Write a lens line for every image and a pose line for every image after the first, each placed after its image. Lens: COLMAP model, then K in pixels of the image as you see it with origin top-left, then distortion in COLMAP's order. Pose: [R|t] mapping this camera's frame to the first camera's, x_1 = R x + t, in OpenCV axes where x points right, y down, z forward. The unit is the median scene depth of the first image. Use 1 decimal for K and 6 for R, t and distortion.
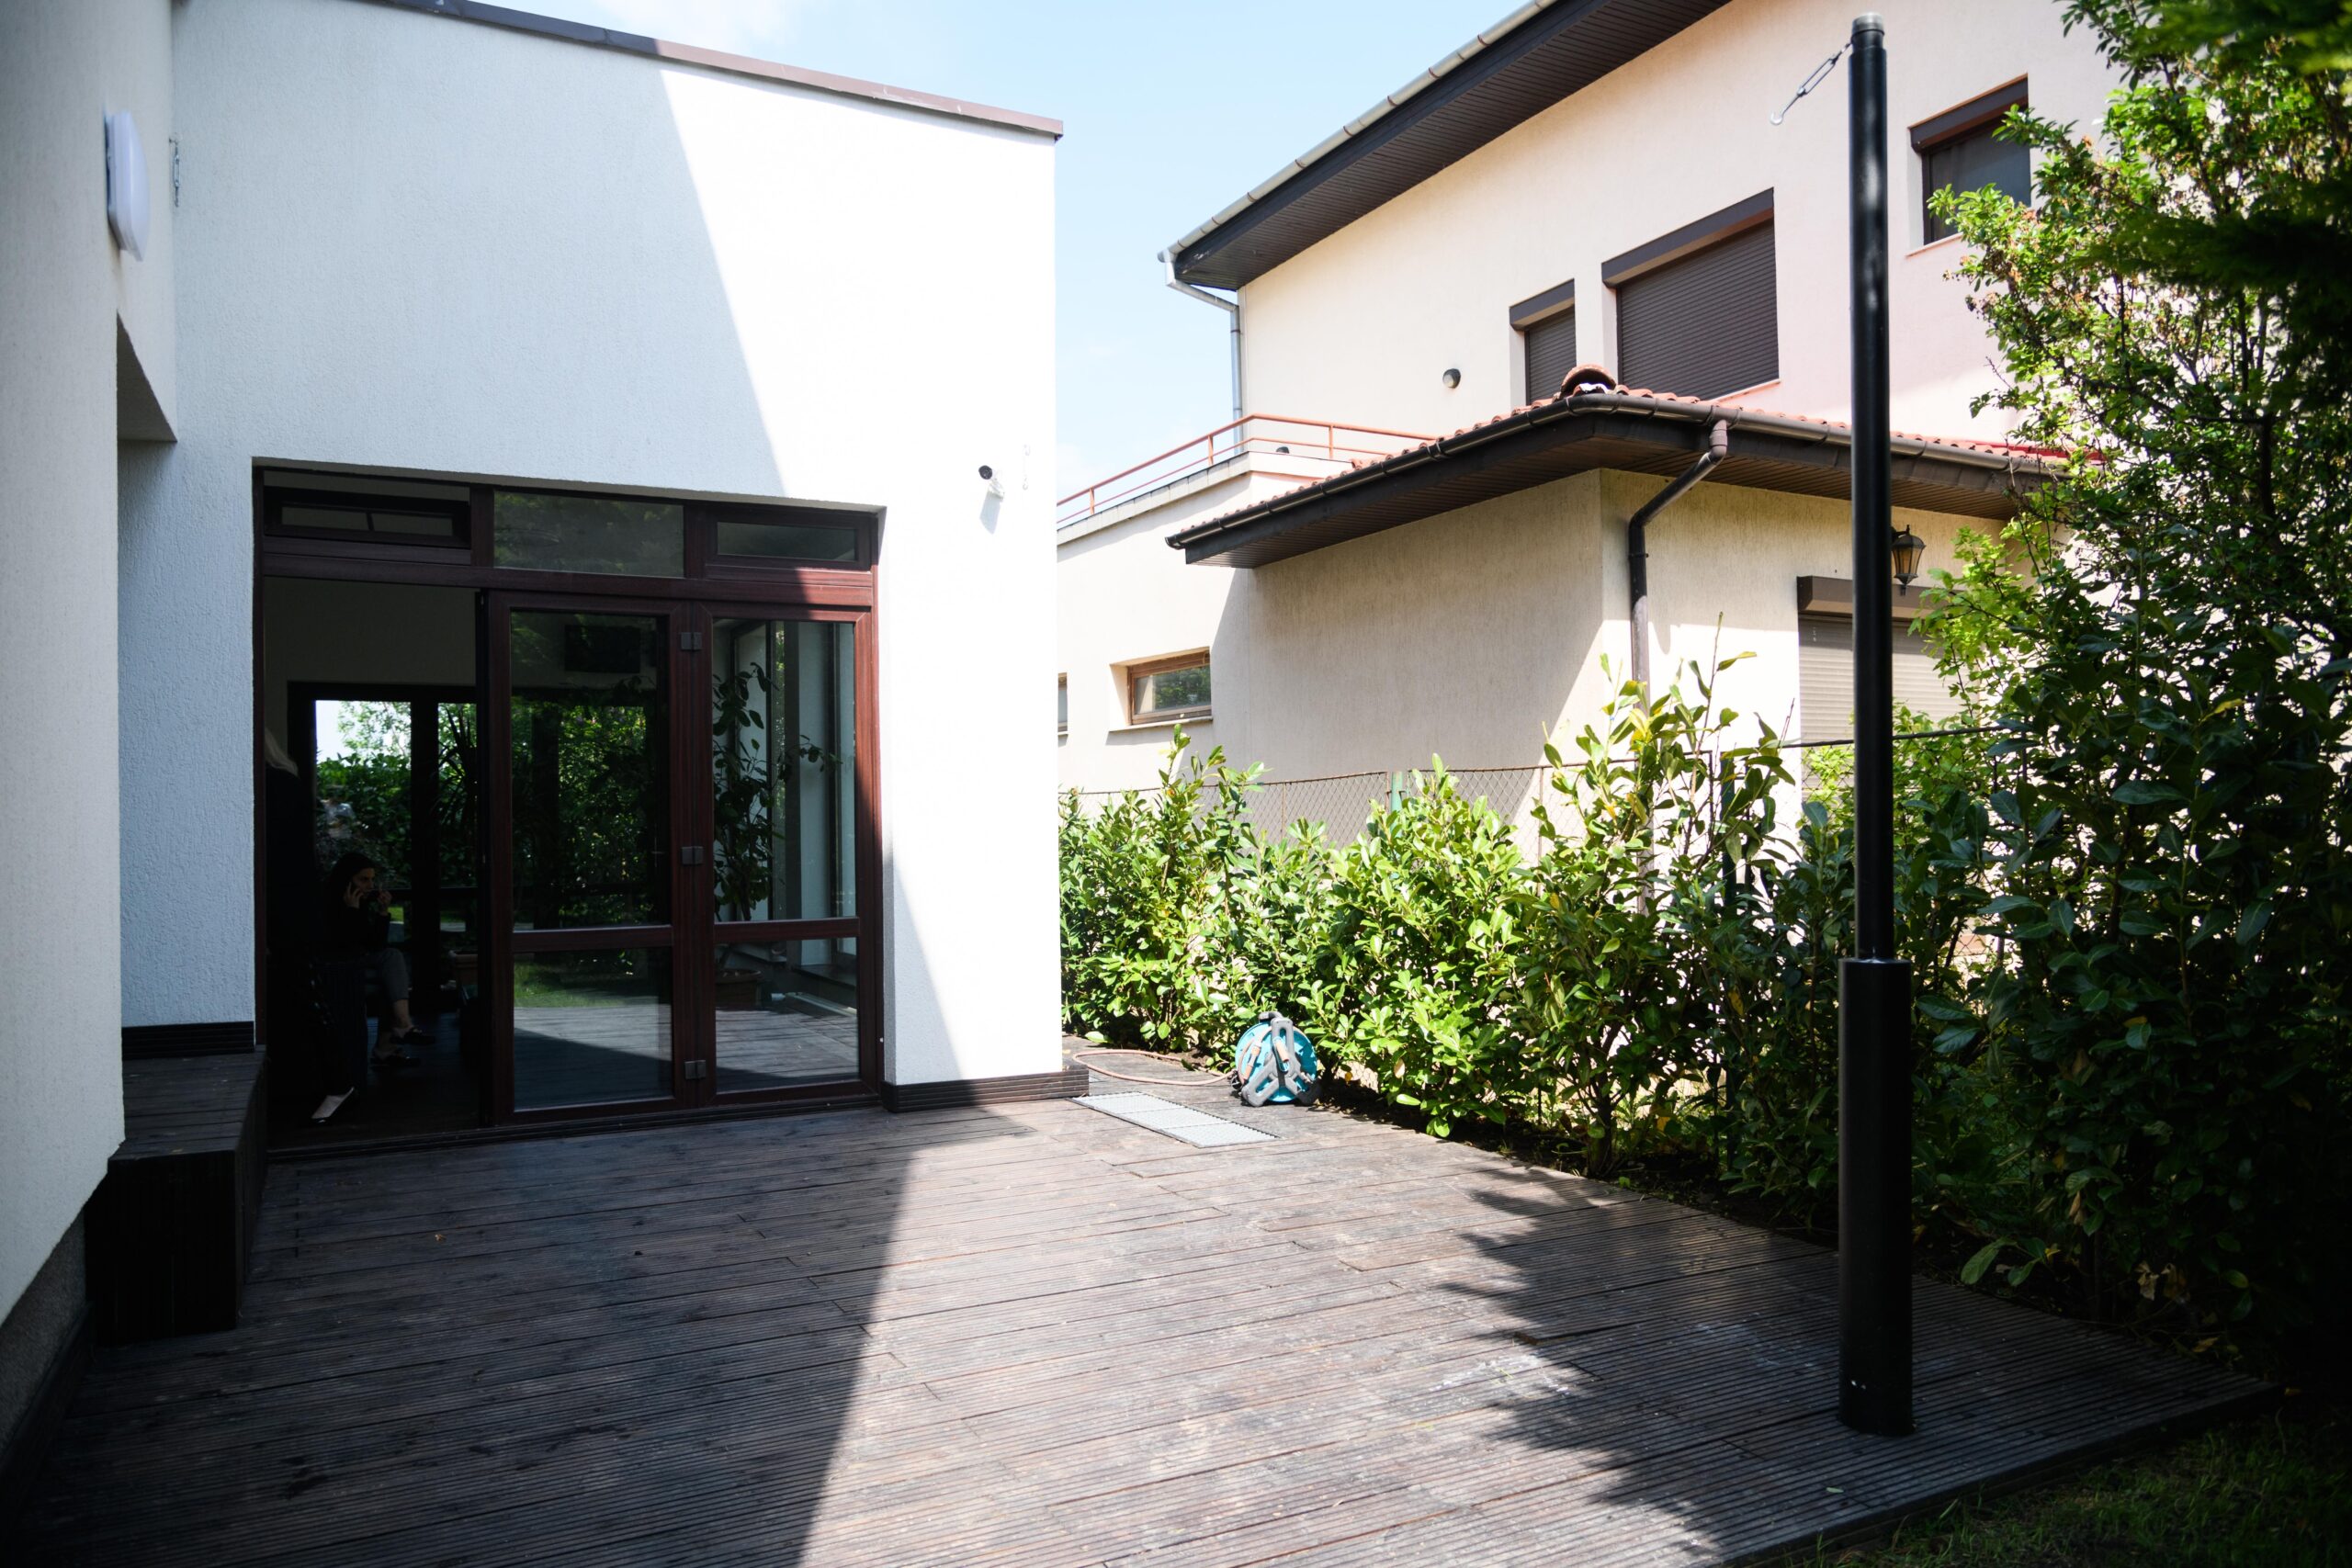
lens RADIAL K [[1589.5, 0, 1179.6], [0, 1589.5, 793.1], [0, 0, 1]] dist [-0.030110, 0.025196]
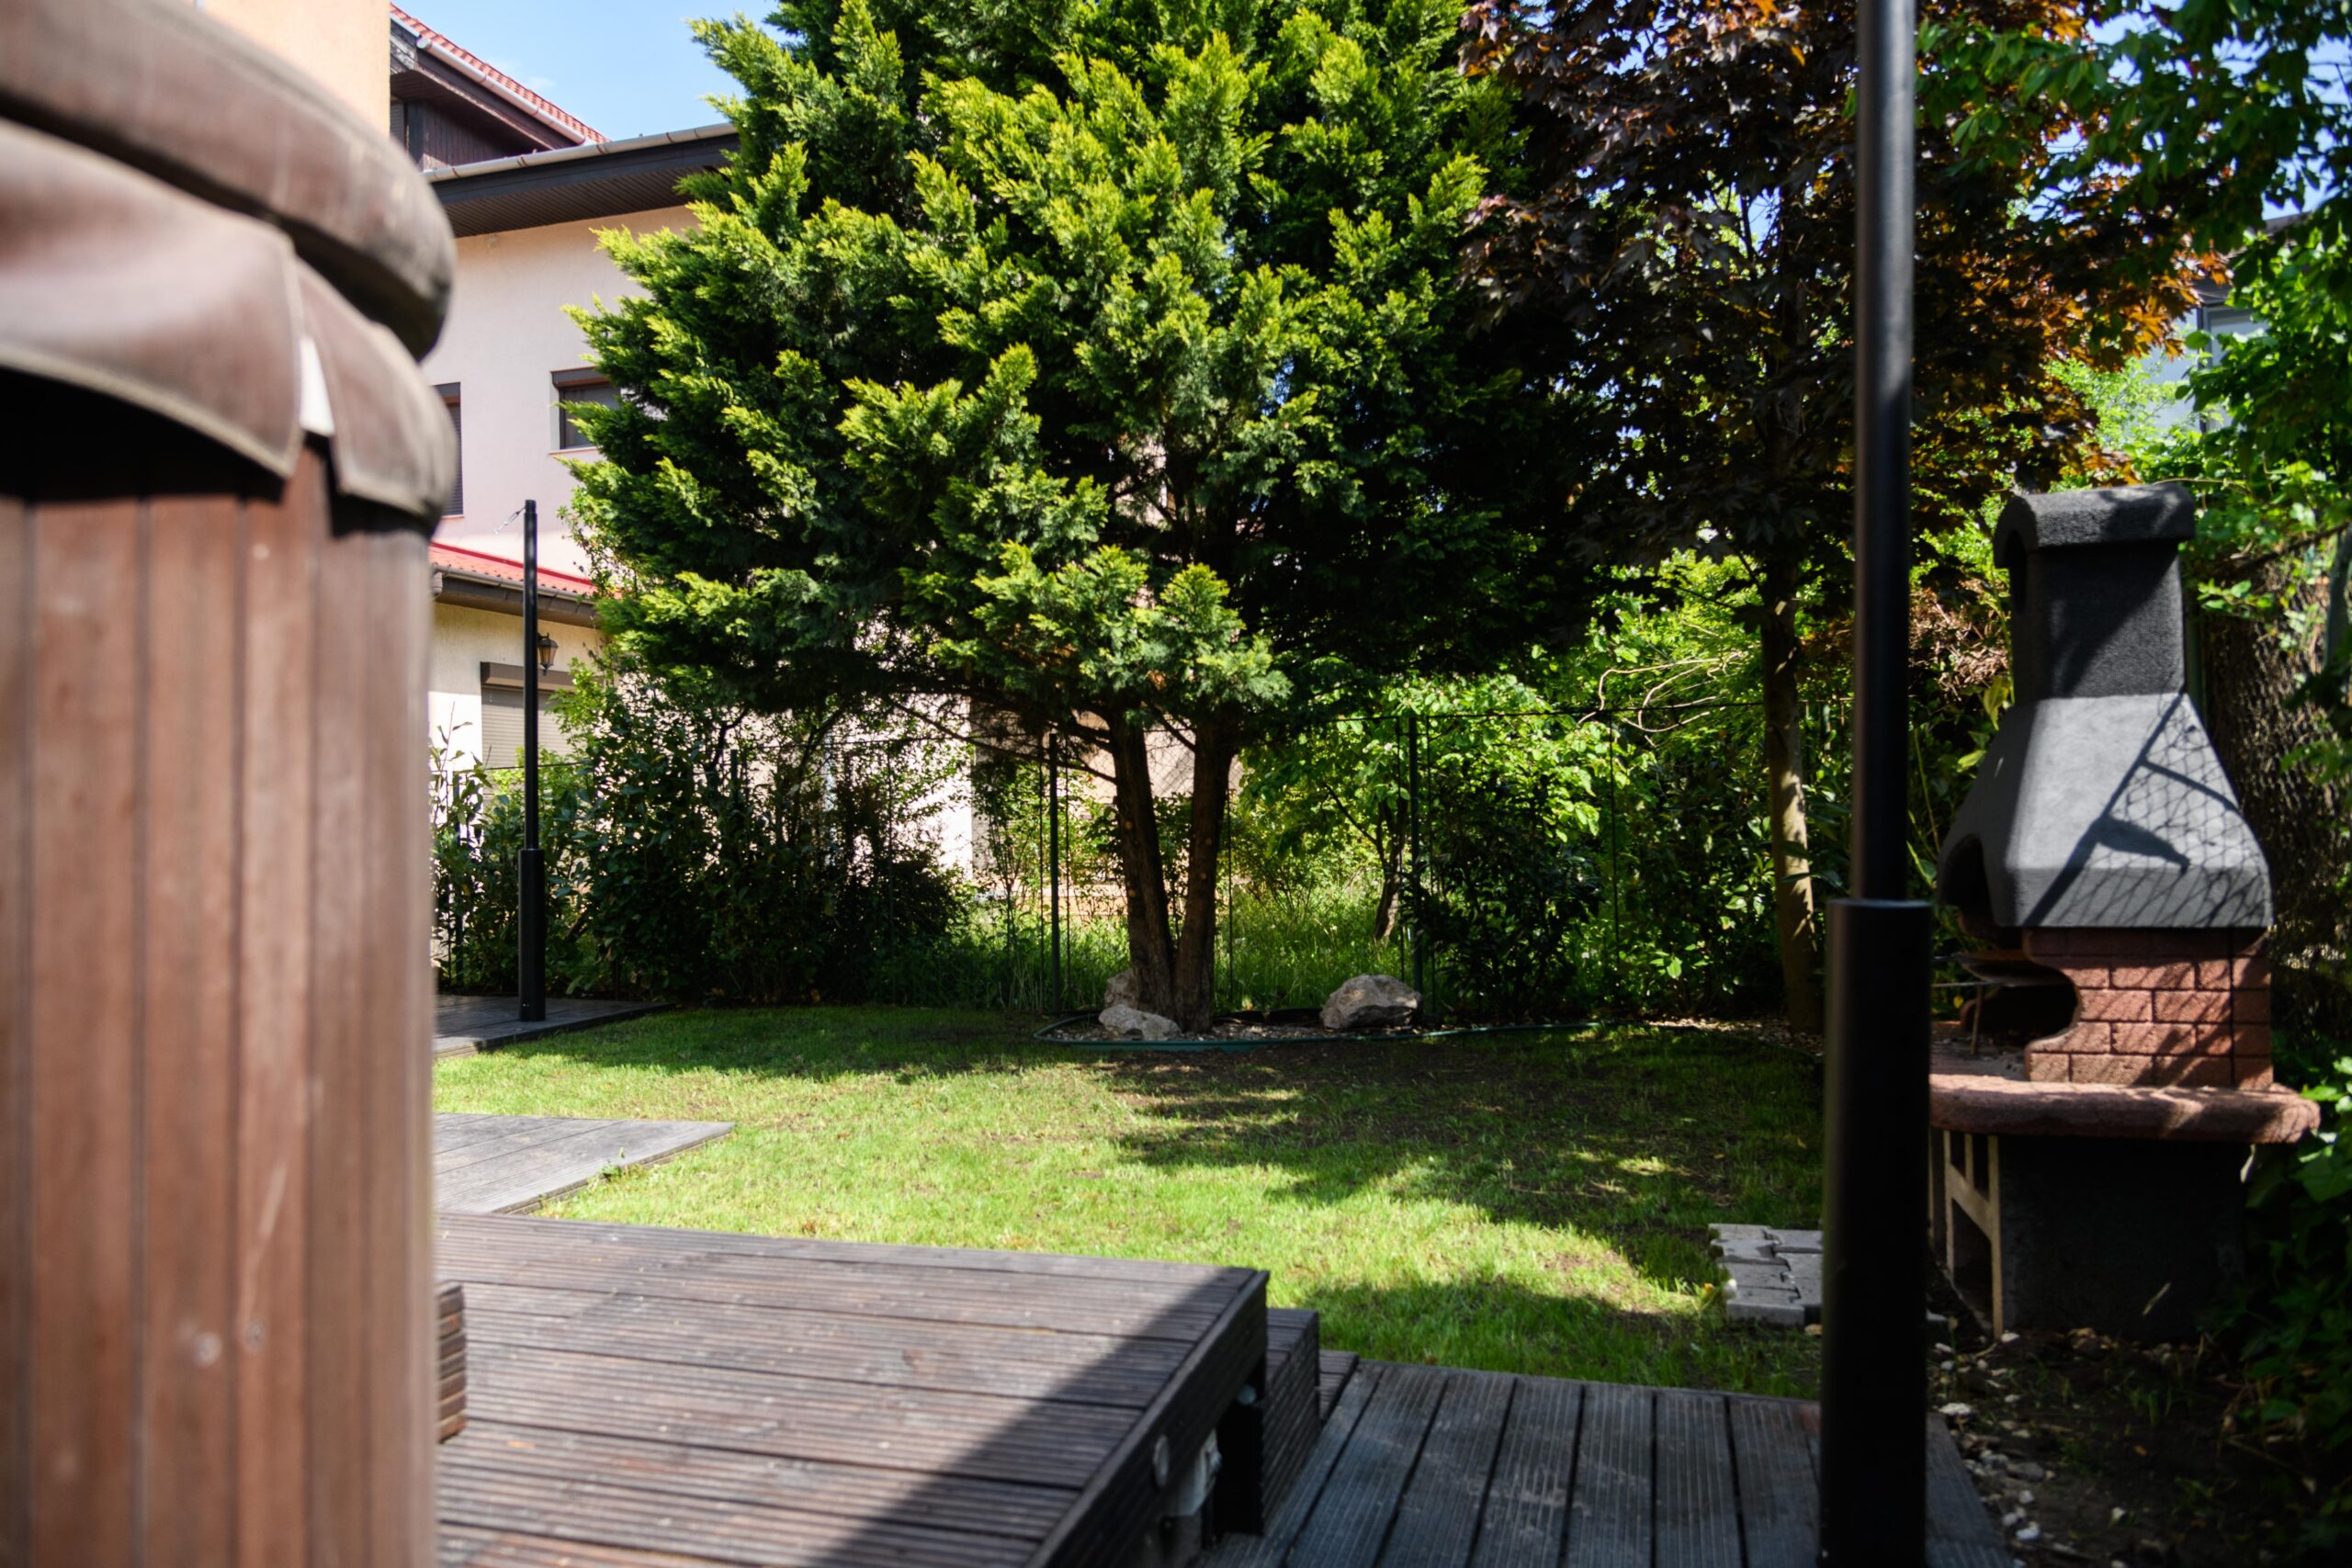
lens RADIAL K [[1609.4, 0, 1176.3], [0, 1609.4, 787.9], [0, 0, 1]] dist [-0.031732, 0.034886]
pose [[0.695777, 0.008618, 0.718206, -0.400809], [0.001848, 0.999903, -0.013789, 0.020899], [-0.718255, 0.010921, 0.695694, -0.894459]]
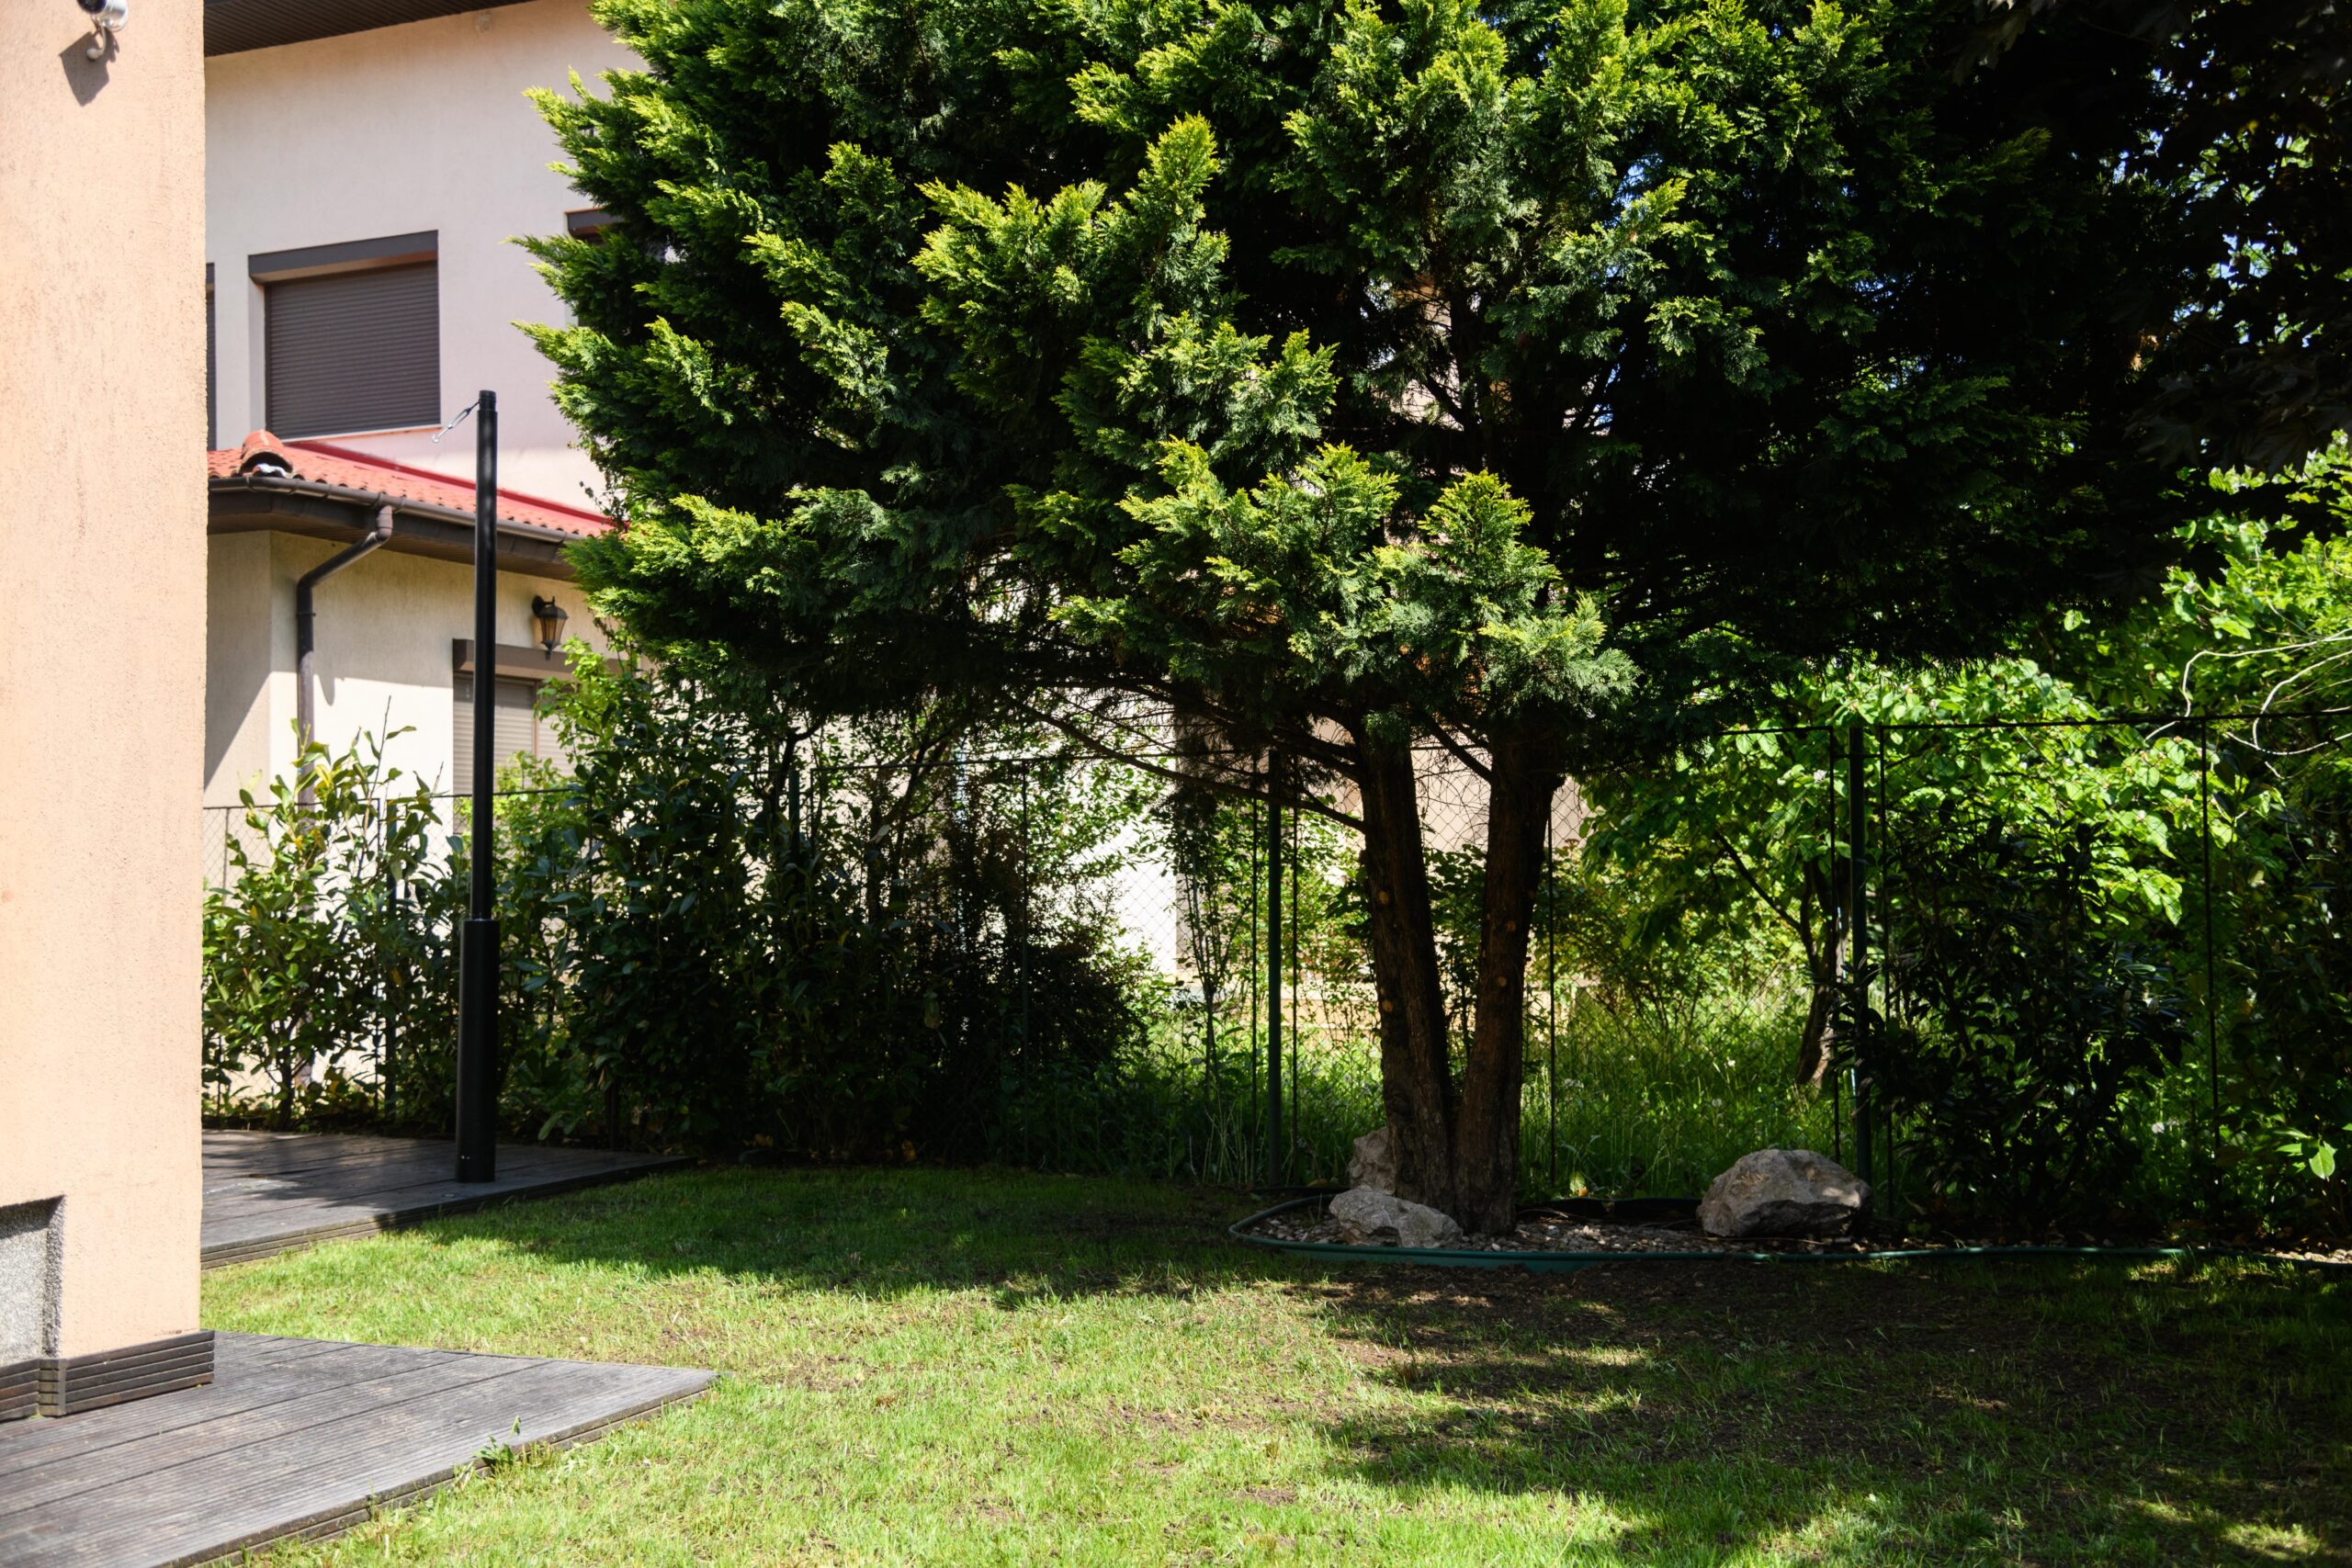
lens RADIAL K [[2371.9, 0, 1179.6], [0, 2371.9, 793.4], [0, 0, 1]] dist [0.072936, -0.018604]
pose [[0.787493, 0.027553, 0.615707, -0.316517], [-0.011952, 0.999495, -0.029442, 0.017029], [-0.616207, 0.015826, 0.787425, -0.845972]]
